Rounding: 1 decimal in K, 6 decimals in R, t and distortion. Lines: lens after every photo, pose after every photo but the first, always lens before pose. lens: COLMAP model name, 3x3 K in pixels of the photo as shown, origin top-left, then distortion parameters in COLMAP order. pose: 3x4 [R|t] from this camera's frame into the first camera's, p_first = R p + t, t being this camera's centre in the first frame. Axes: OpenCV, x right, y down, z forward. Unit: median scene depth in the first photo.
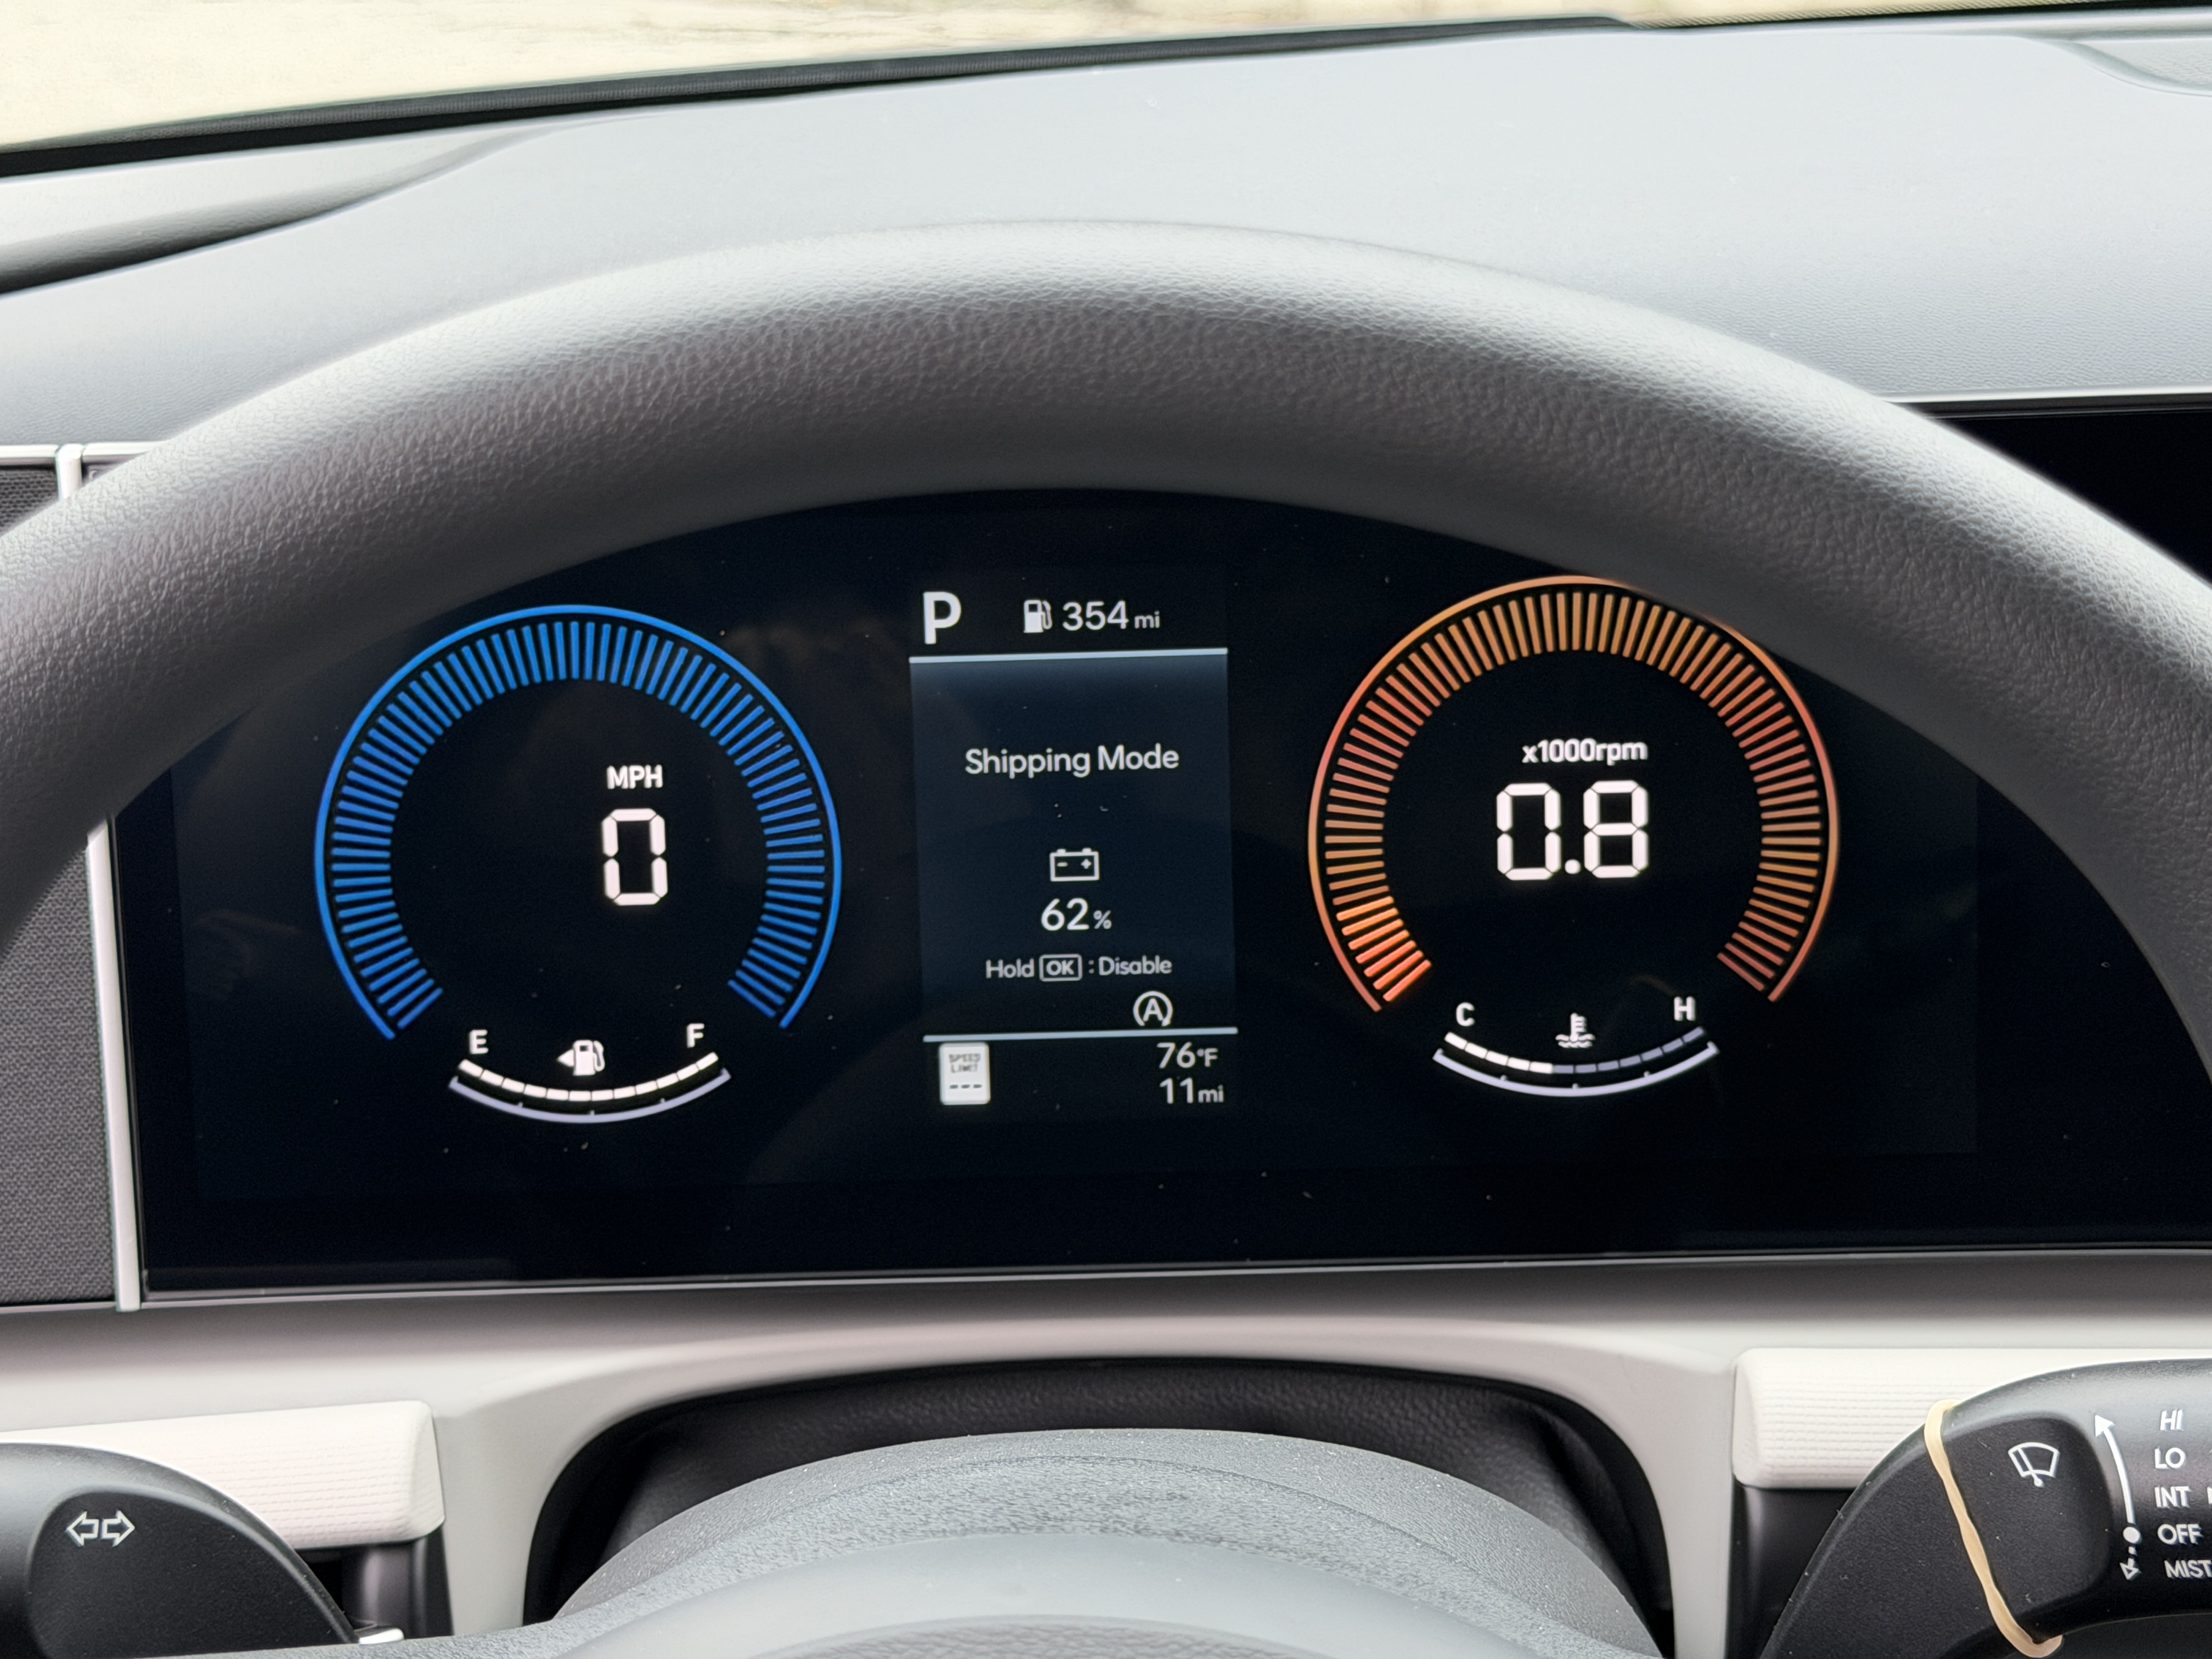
lens RADIAL K [[3928.7, 0, 1087.5], [0, 3928.7, 812.8], [0, 0, 1]] dist [0.118041, 0.000000]
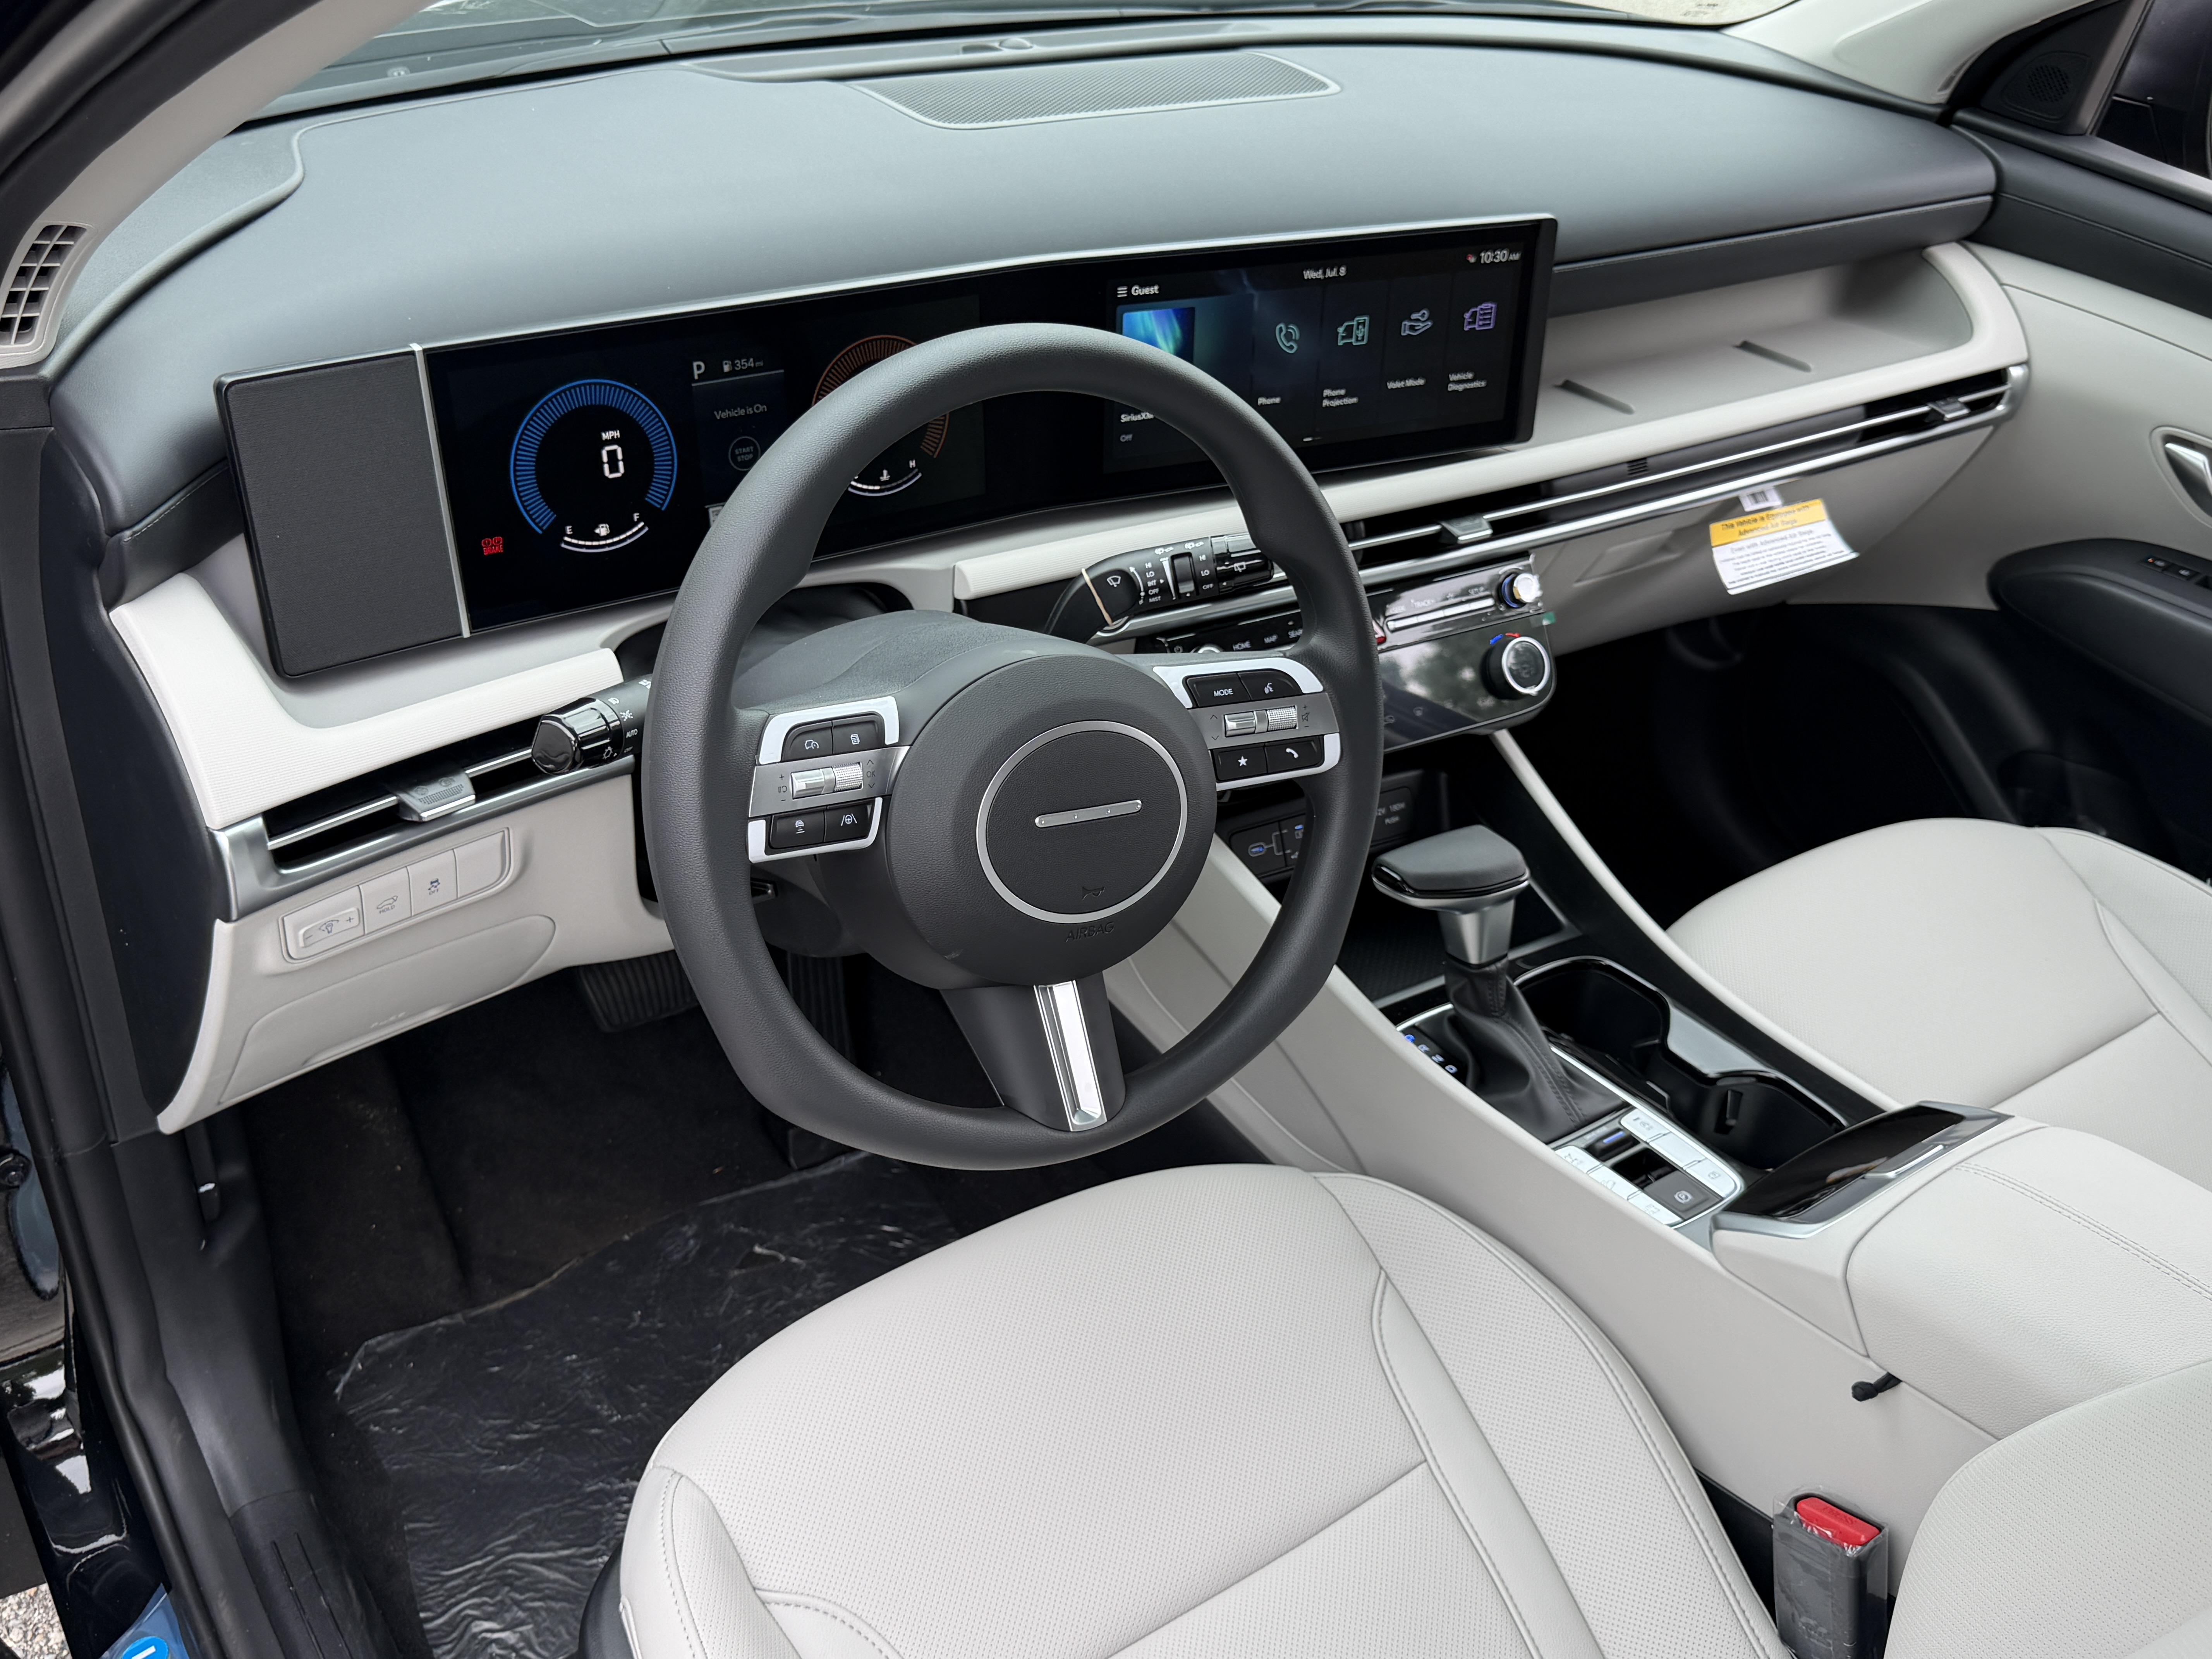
lens RADIAL K [[1986.4, 0, 1086.3], [0, 1986.4, 855.0], [0, 0, 1]] dist [0.108777, -0.075201]
pose [[0.804702, -0.251355, 0.537843, -0.731126], [0.066700, 0.938491, 0.338800, -0.204318], [-0.589920, -0.236759, 0.771971, -0.485320]]
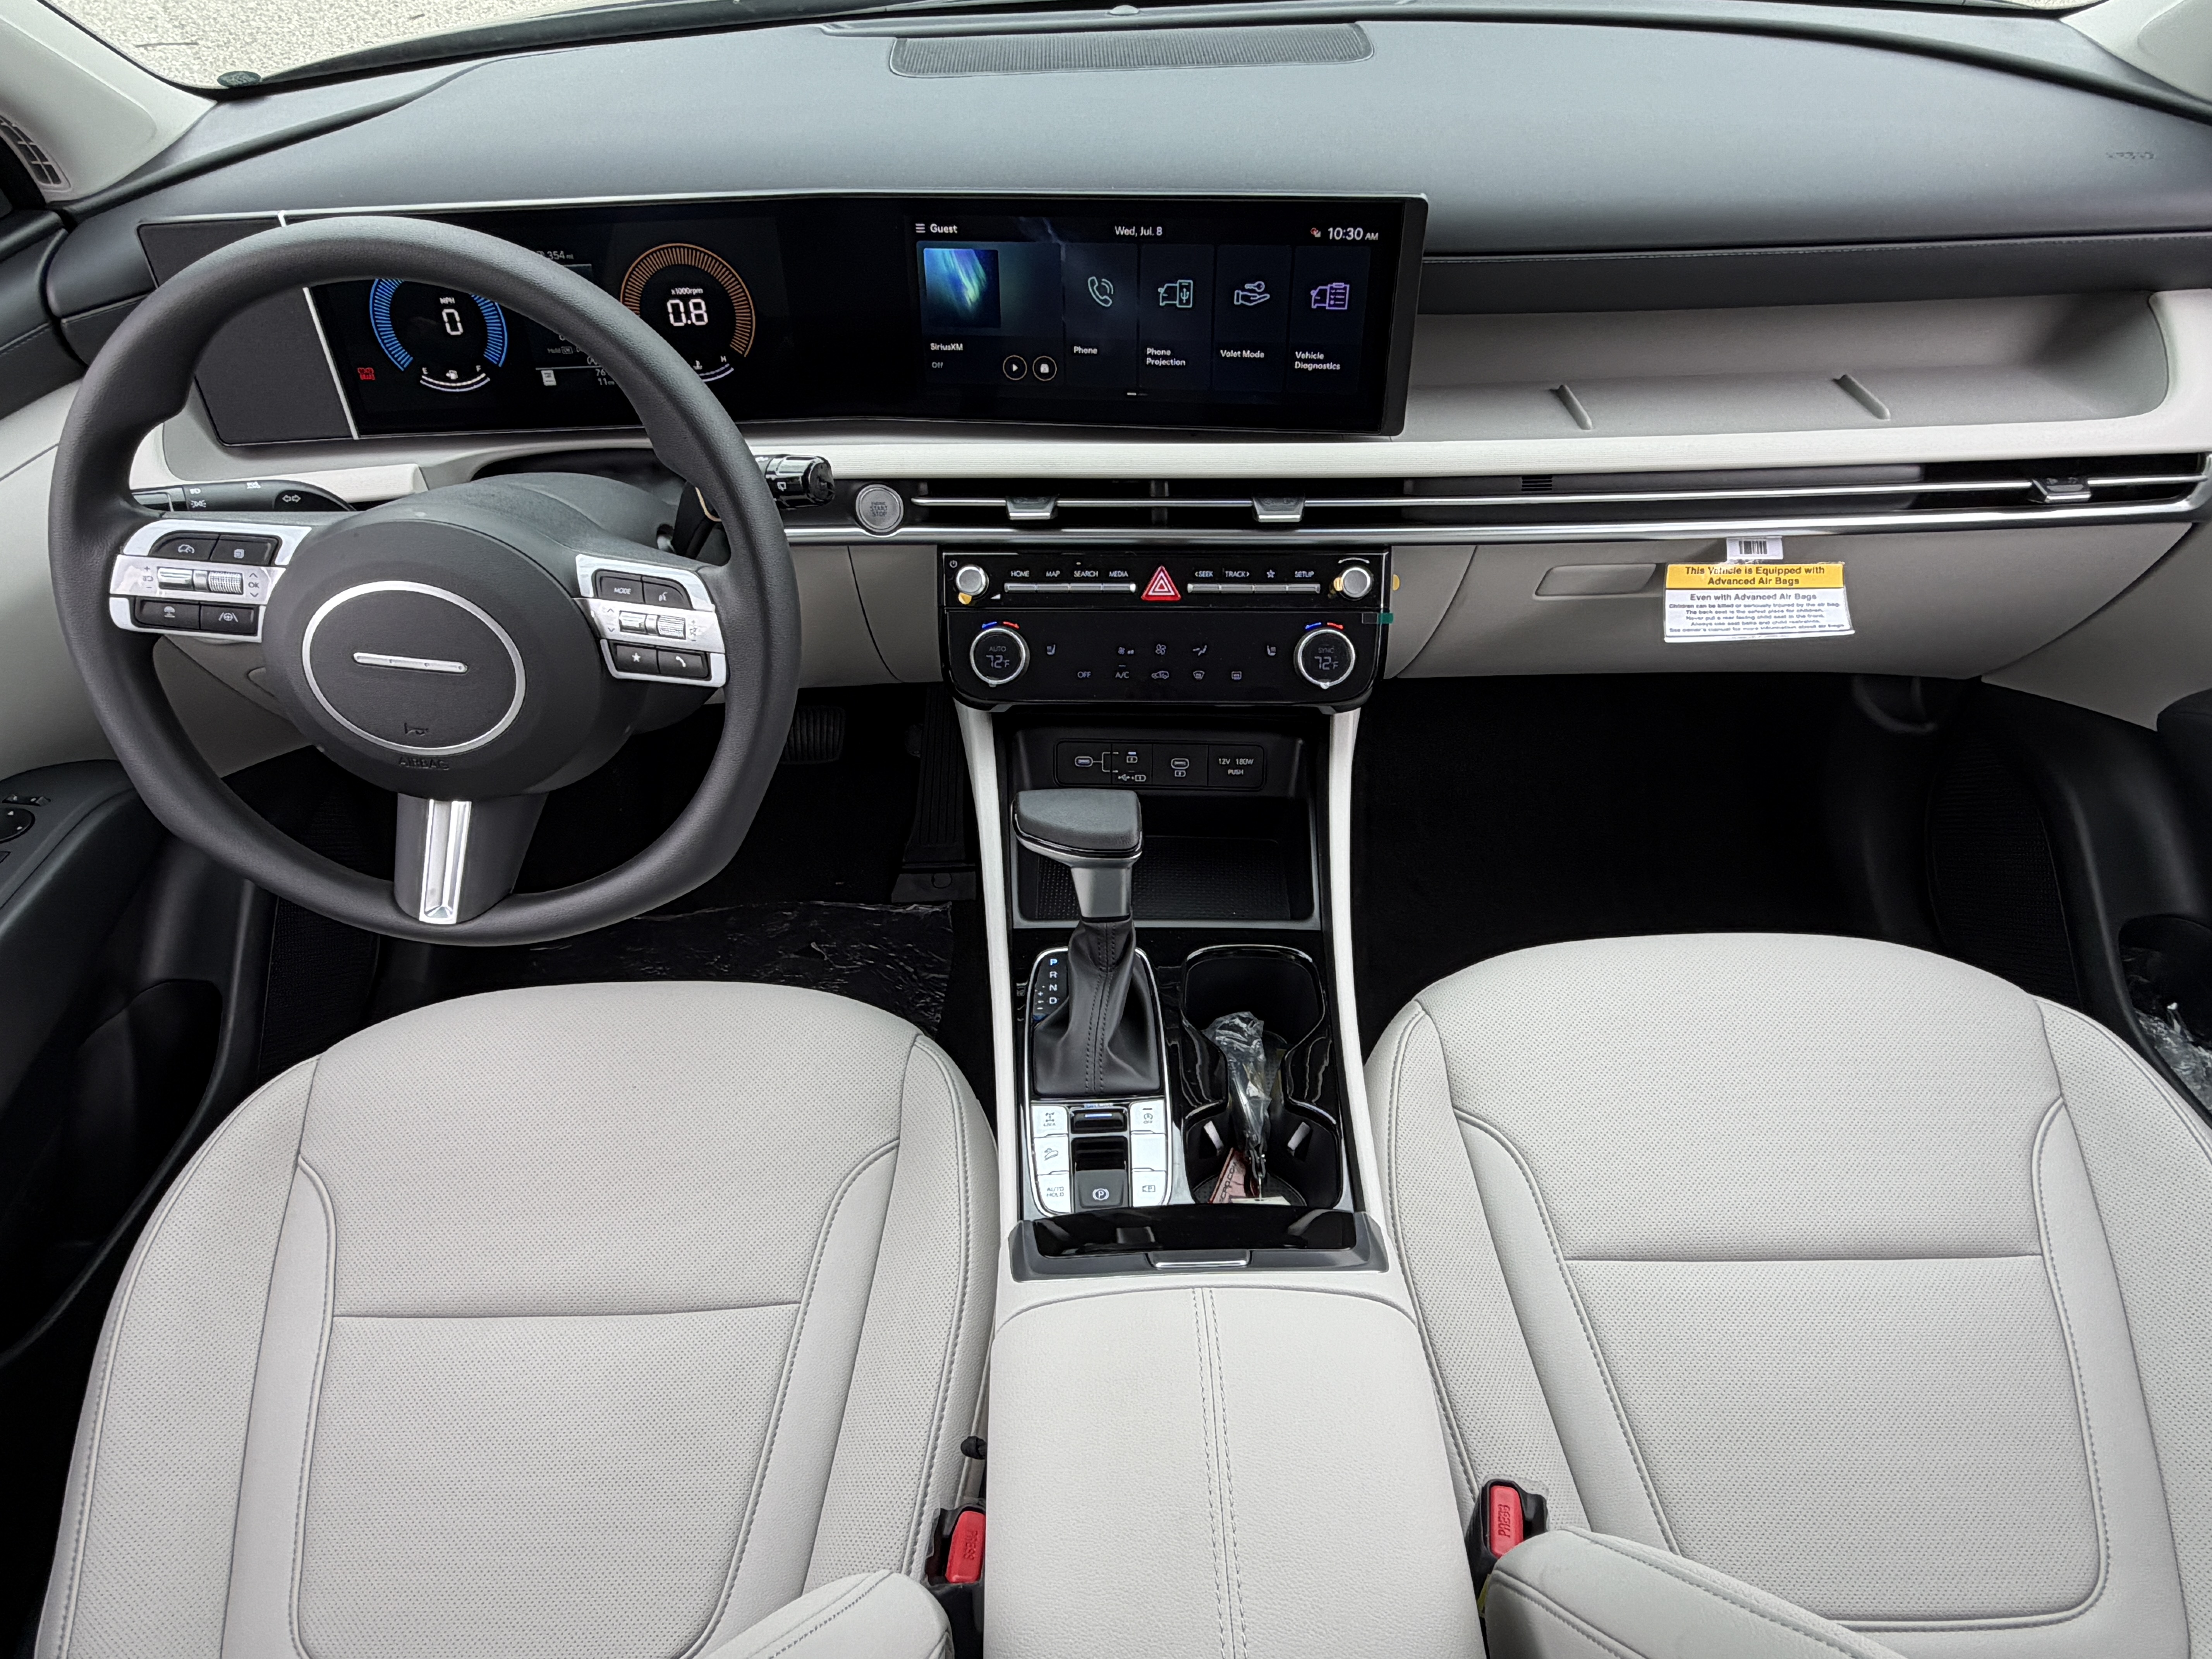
lens RADIAL K [[1358.2, 0, 1077.4], [0, 1358.2, 819.8], [0, 0, 1]] dist [0.006592, -0.005771]
pose [[0.999847, -0.015696, 0.007716, 0.494042], [0.010958, 0.906028, 0.423076, -0.106834], [-0.013632, -0.422927, 0.906061, -0.457726]]
